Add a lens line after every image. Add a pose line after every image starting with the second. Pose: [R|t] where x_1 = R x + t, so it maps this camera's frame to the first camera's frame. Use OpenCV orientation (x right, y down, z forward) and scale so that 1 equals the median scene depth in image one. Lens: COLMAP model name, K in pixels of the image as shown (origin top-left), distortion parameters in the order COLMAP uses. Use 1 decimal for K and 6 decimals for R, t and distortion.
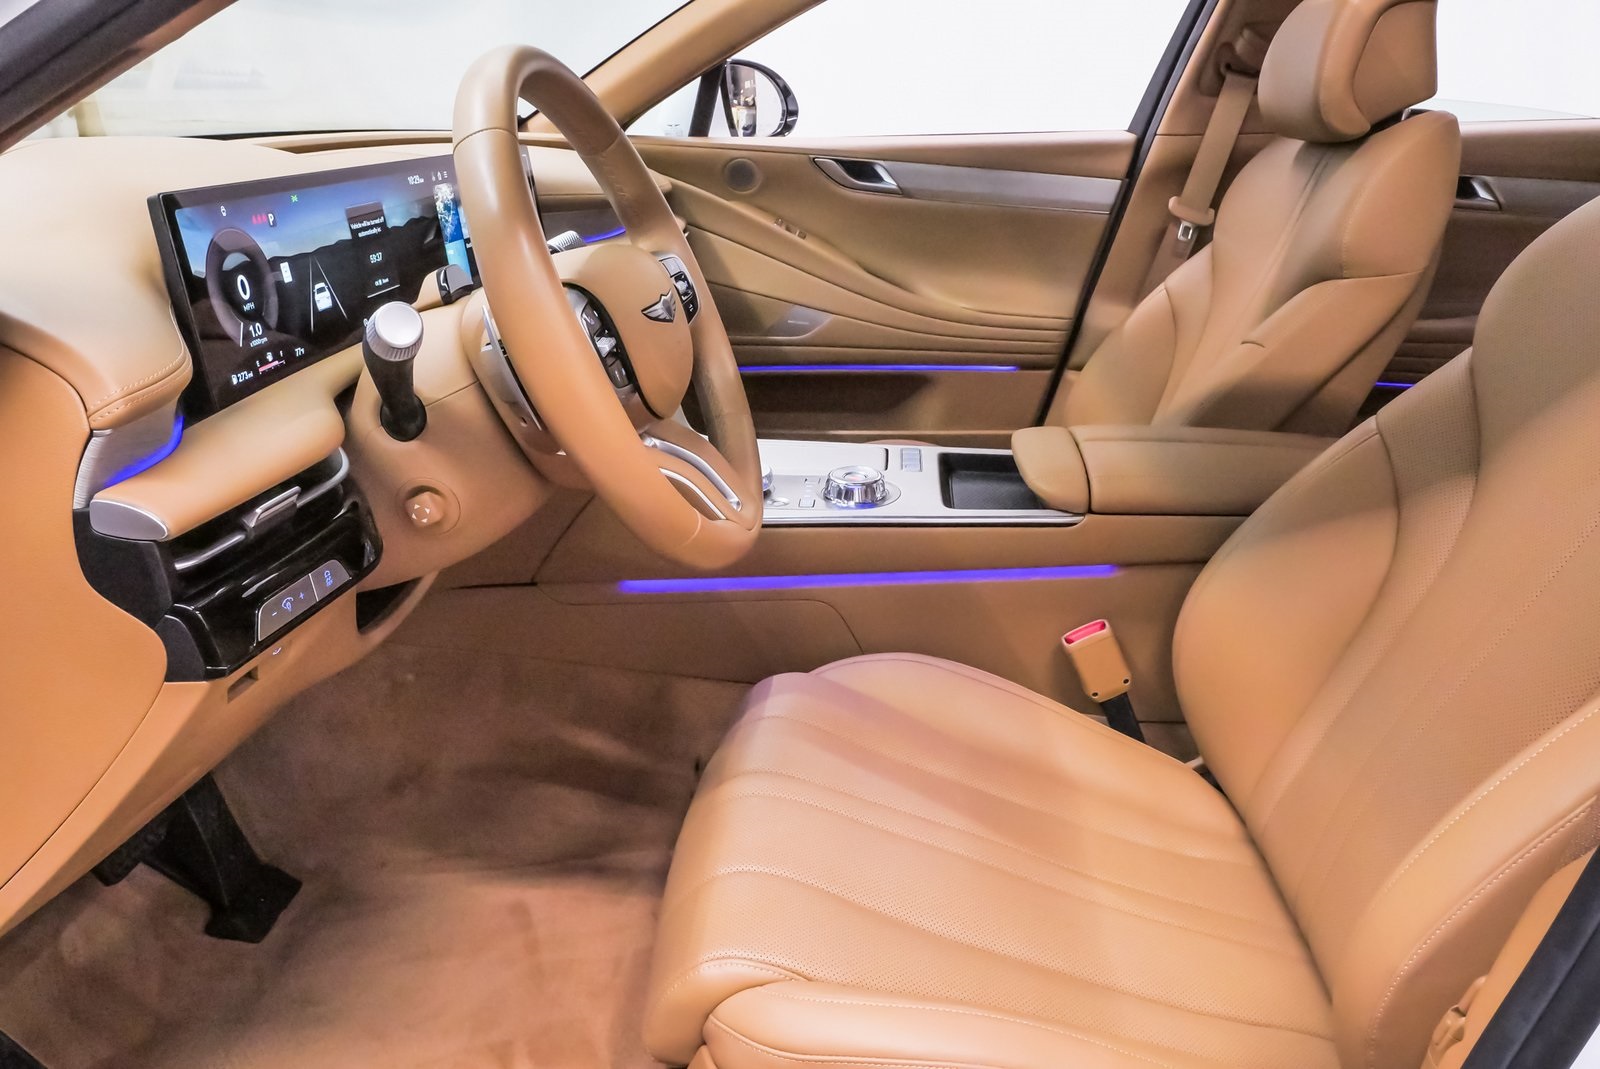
lens RADIAL K [[1147.1, 0, 795.5], [0, 1147.1, 553.3], [0, 0, 1]] dist [-0.047175, 0.004471]
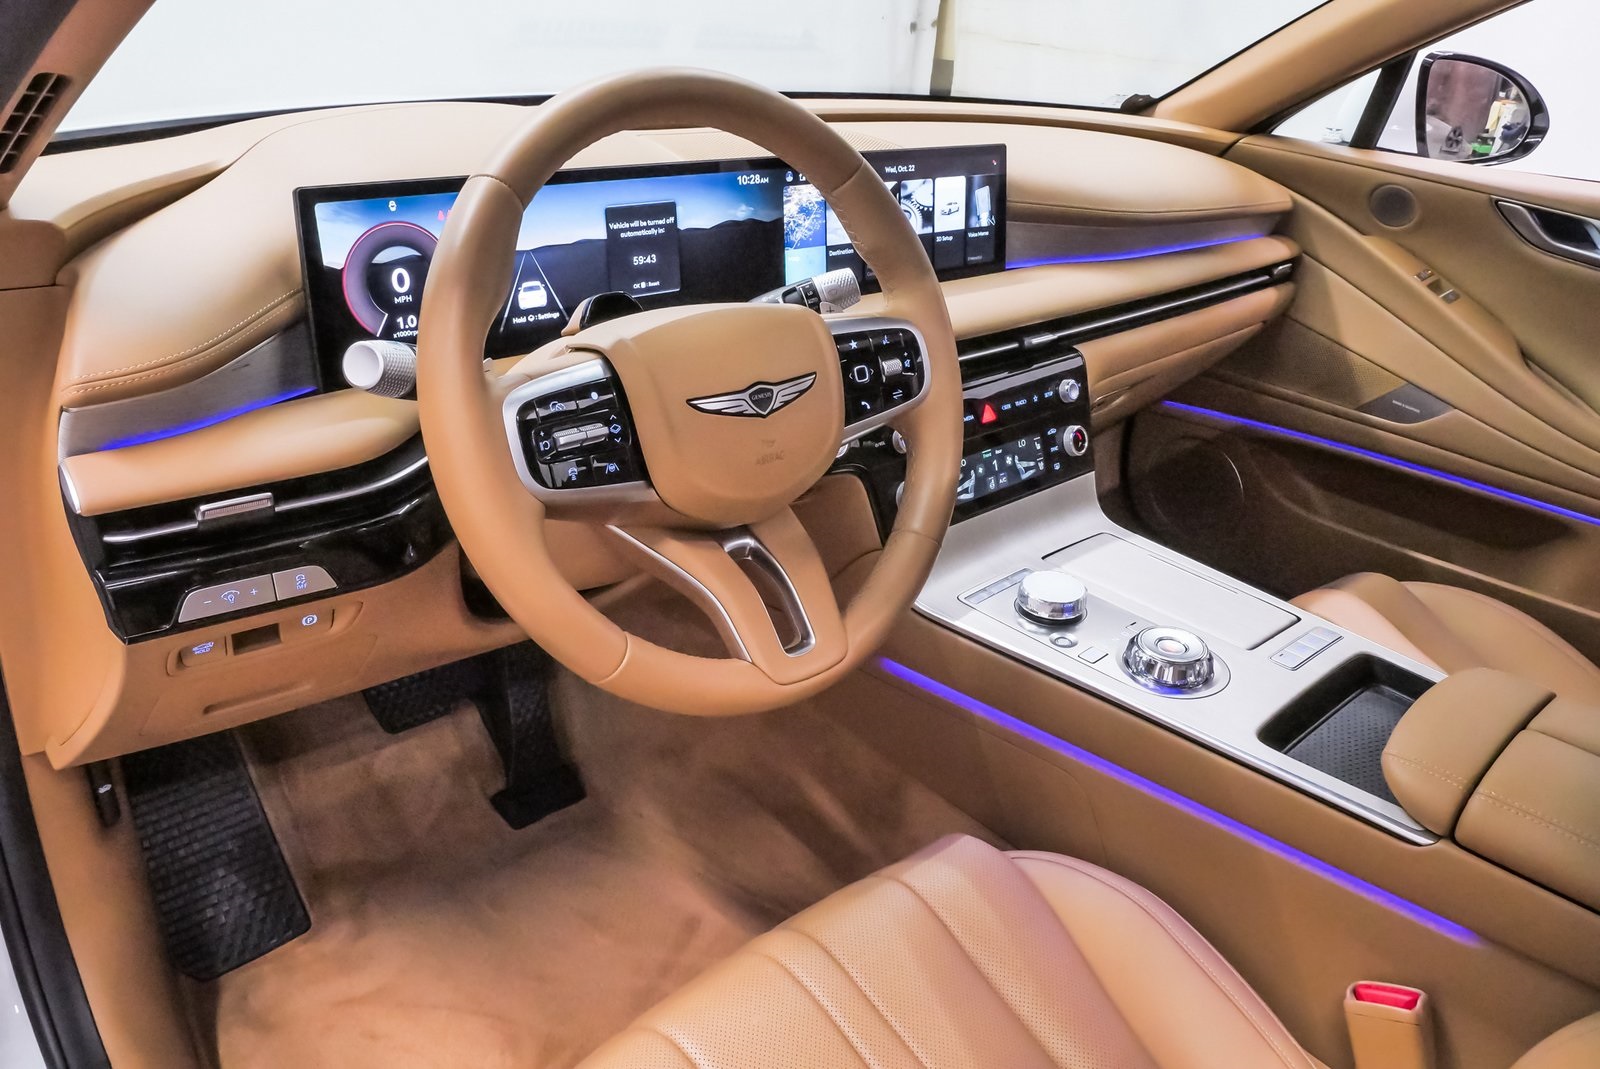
lens RADIAL K [[1147.1, 0, 795.5], [0, 1147.1, 553.3], [0, 0, 1]] dist [-0.047175, 0.004471]
pose [[0.741528, 0.335650, -0.580927, 0.299139], [-0.303369, 0.940034, 0.155898, -0.175289], [0.598418, 0.060633, 0.798887, 0.259662]]
